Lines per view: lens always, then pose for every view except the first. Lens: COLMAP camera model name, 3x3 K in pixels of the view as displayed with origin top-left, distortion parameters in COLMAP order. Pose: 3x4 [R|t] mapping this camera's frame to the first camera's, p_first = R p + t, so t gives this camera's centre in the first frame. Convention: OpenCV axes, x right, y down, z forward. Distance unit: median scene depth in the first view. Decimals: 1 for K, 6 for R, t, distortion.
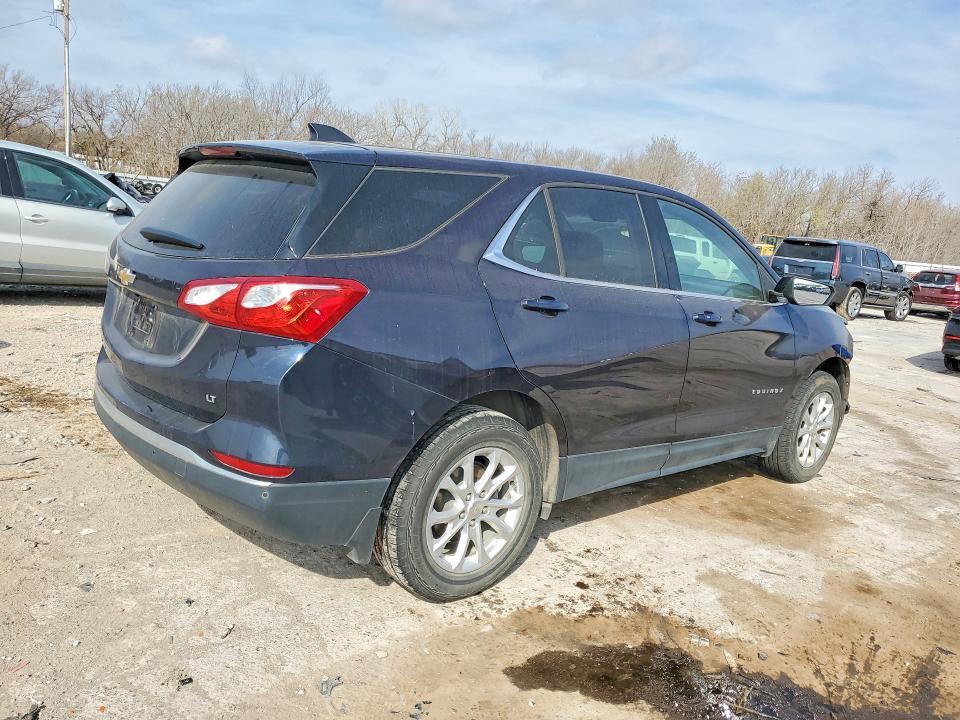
lens RADIAL K [[772.5, 0, 480.0], [0, 772.5, 360.0], [0, 0, 1]] dist [0.012998, 0.012054]
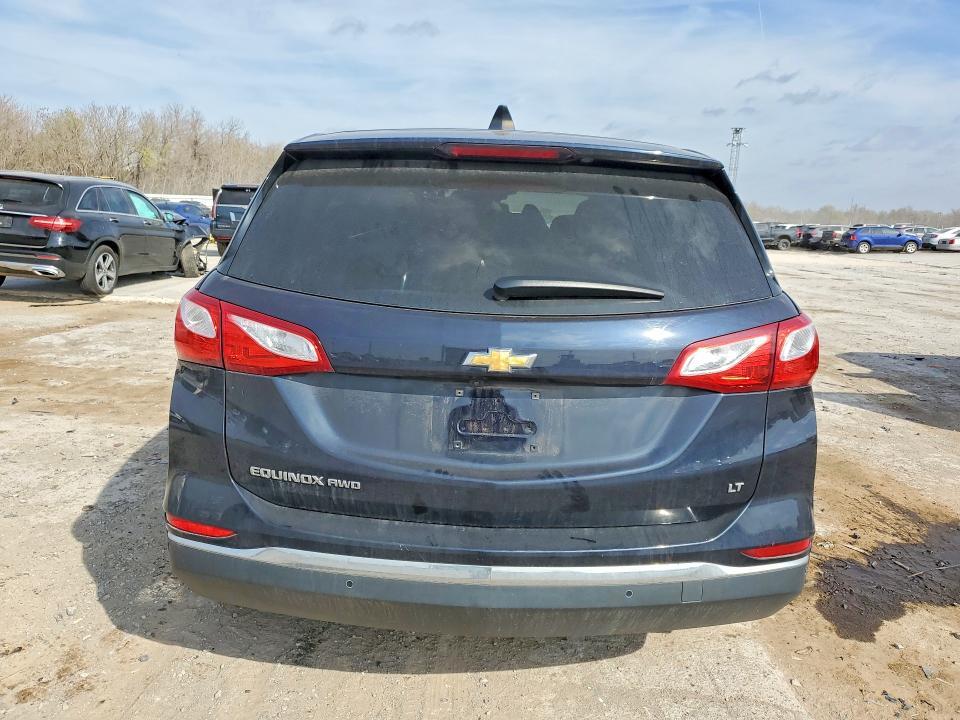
lens RADIAL K [[772.5, 0, 480.0], [0, 772.5, 360.0], [0, 0, 1]] dist [0.012998, 0.012054]
pose [[0.659620, -0.222052, 0.718049, -0.148689], [0.166046, 0.974809, 0.148919, -0.033061], [-0.733028, 0.021000, 0.679874, 0.093456]]
